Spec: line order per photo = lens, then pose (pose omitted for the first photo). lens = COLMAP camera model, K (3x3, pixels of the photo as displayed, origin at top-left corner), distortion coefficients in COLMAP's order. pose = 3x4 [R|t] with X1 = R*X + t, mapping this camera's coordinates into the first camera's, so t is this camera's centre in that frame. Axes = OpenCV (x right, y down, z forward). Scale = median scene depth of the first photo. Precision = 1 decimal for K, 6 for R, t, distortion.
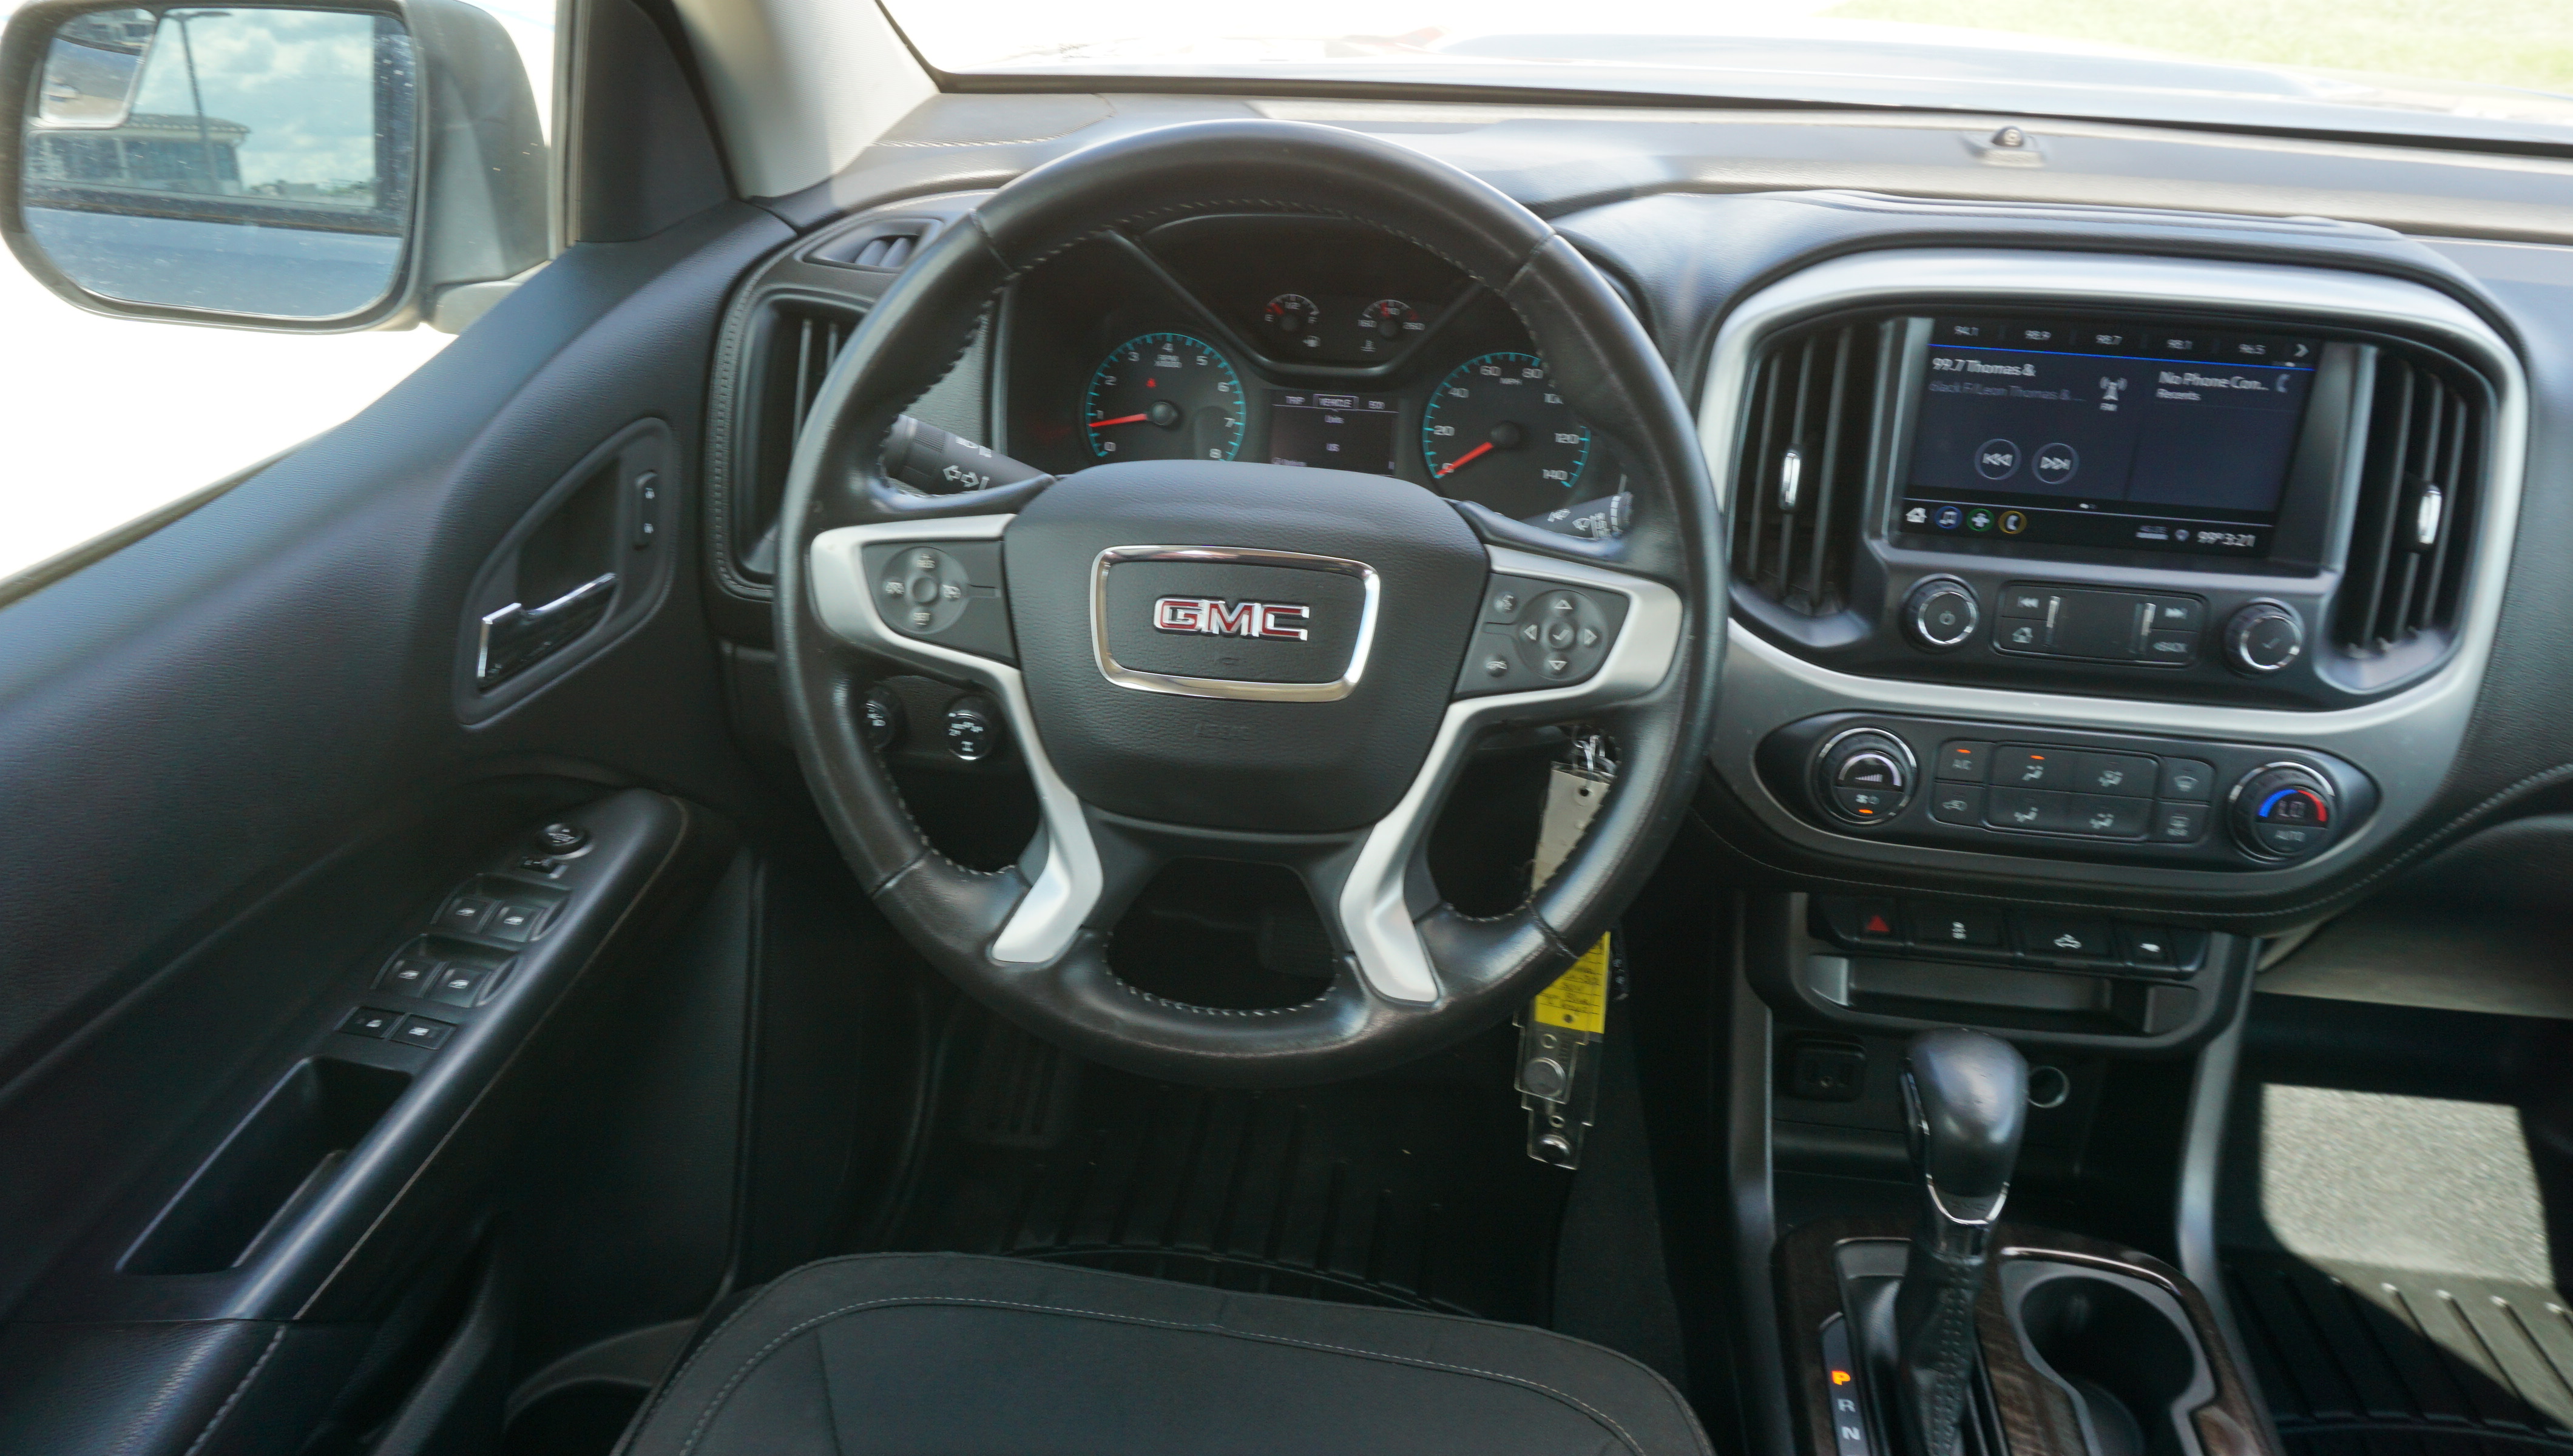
lens RADIAL K [[1724.8, 0, 1290.8], [0, 1724.8, 731.3], [0, 0, 1]] dist [-0.049346, 0.037090]
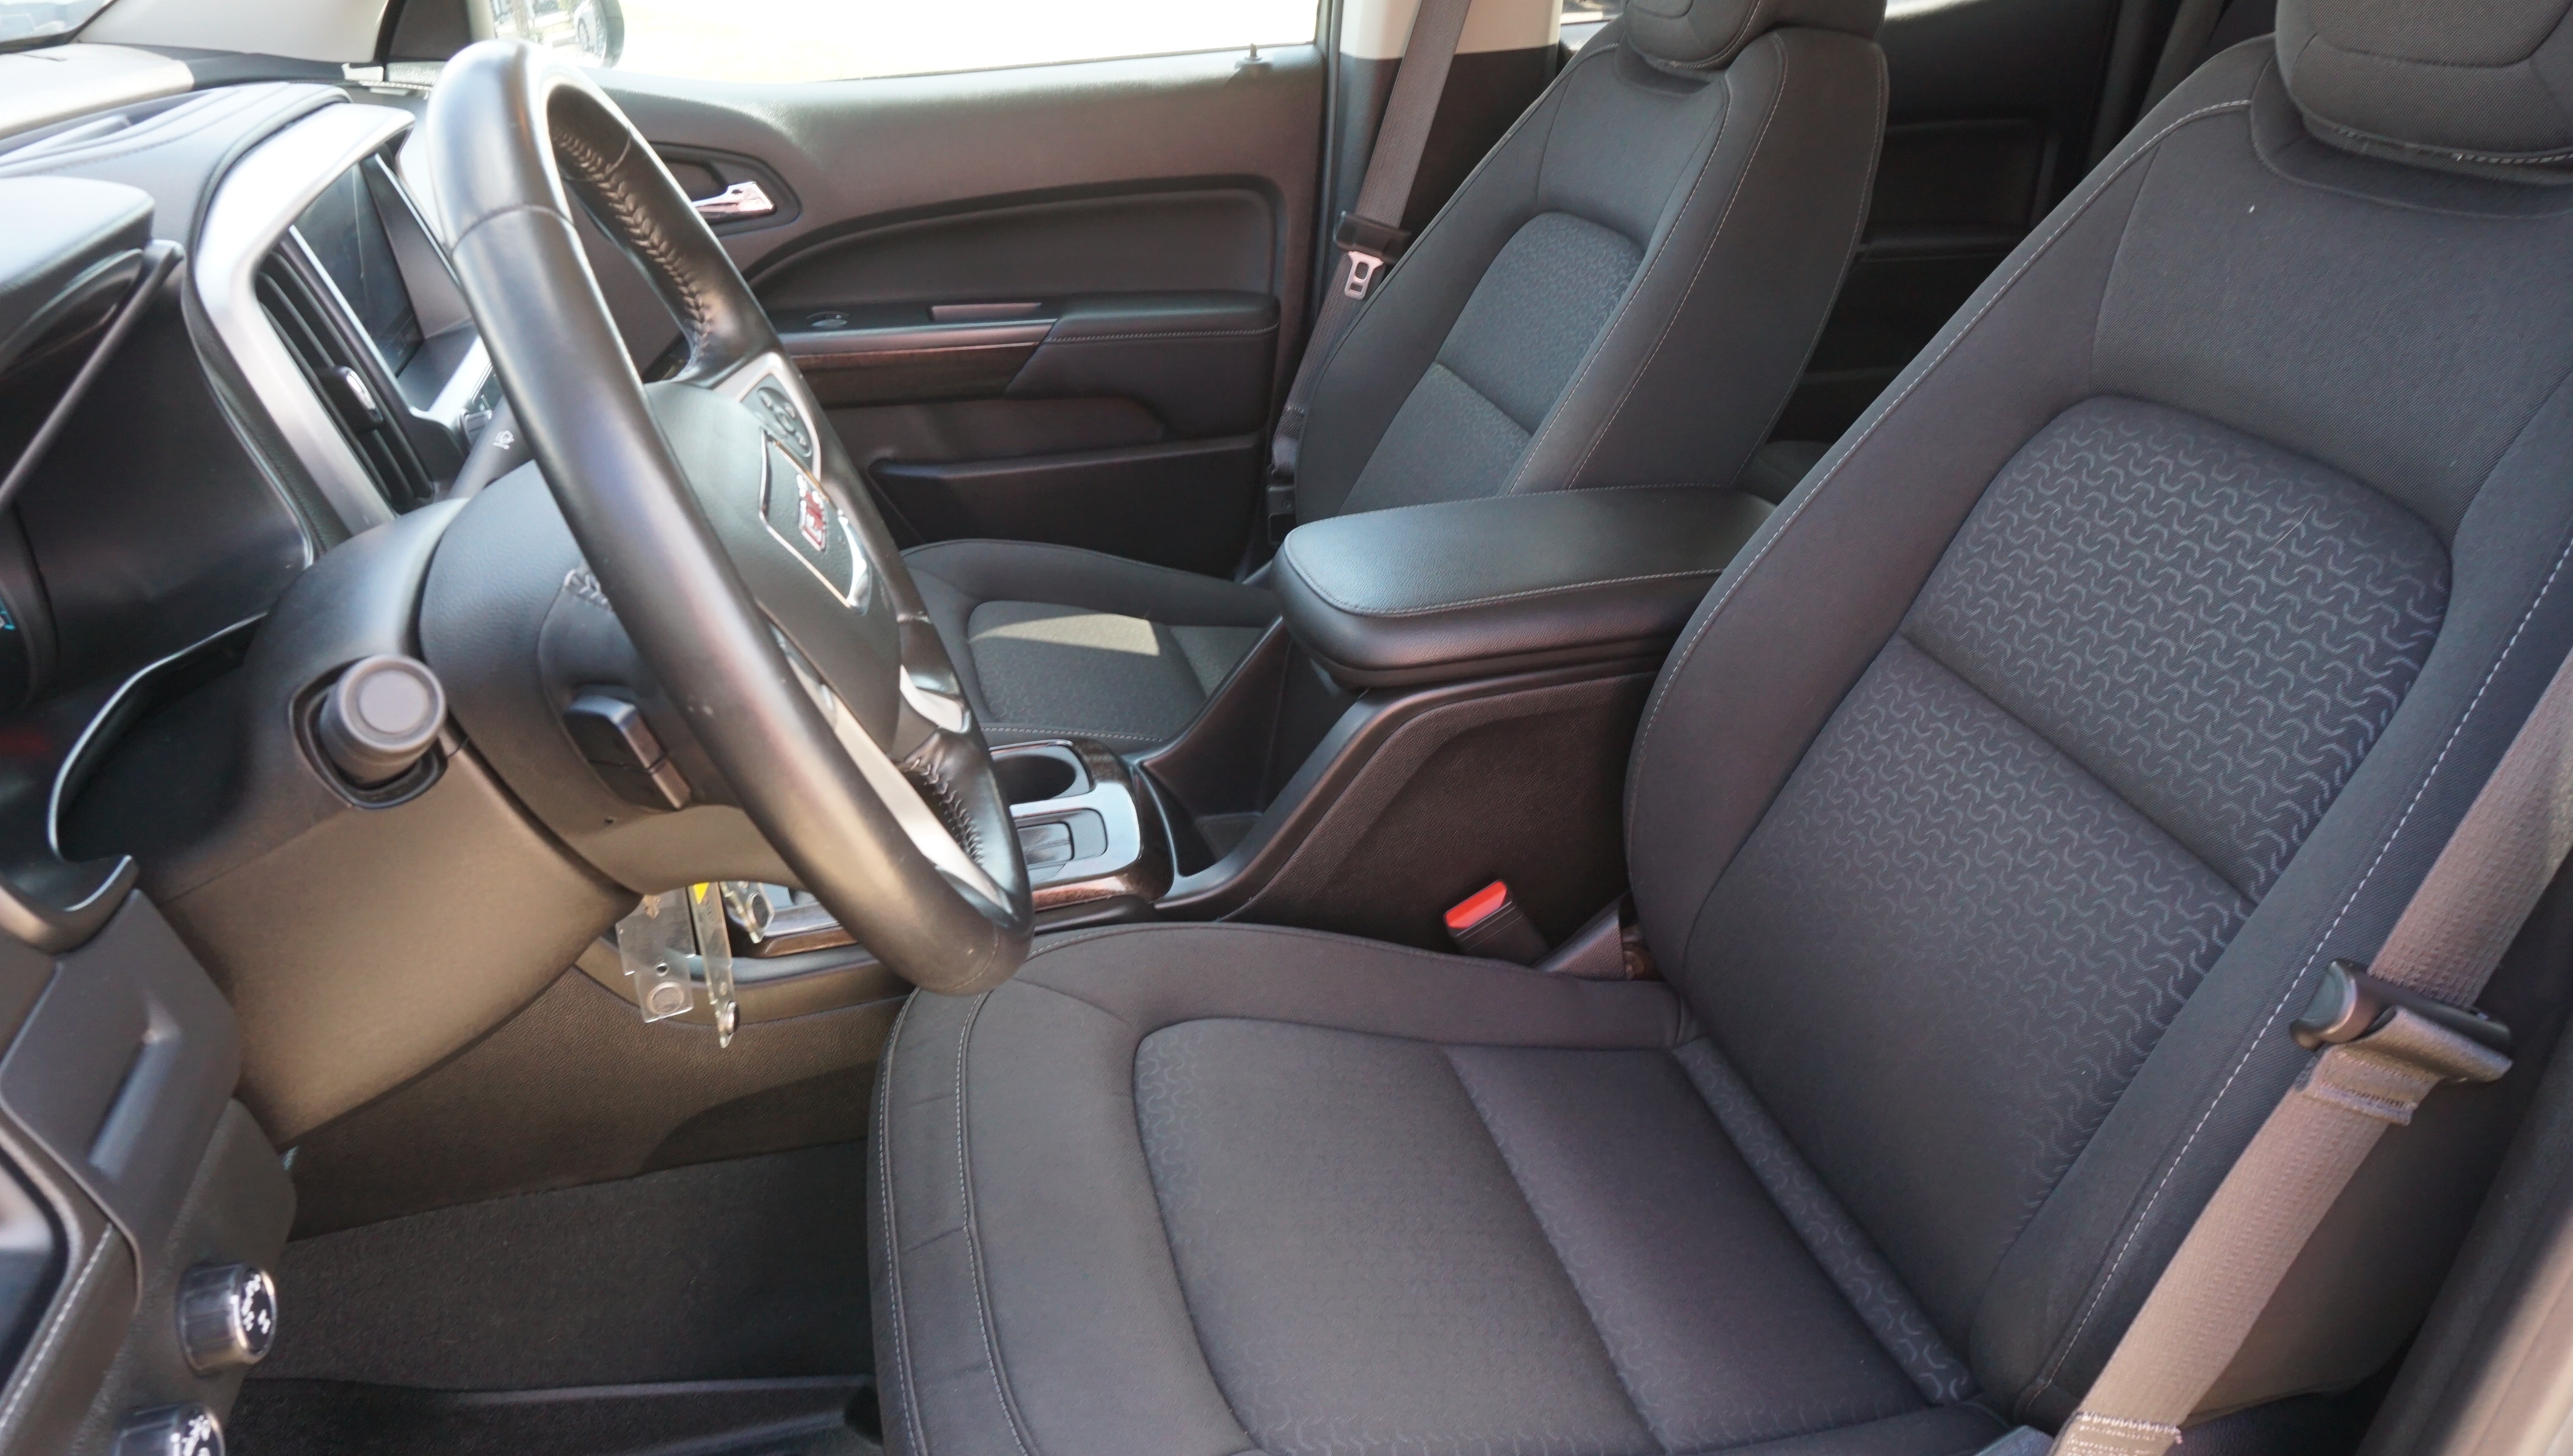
lens RADIAL K [[1724.8, 0, 1278.3], [0, 1724.8, 723.1], [0, 0, 1]] dist [-0.049346, 0.037090]
pose [[-0.383585, -0.435228, 0.814518, -0.797444], [0.450725, 0.681577, 0.576455, -0.346965], [-0.806046, 0.588243, -0.065275, 0.745678]]
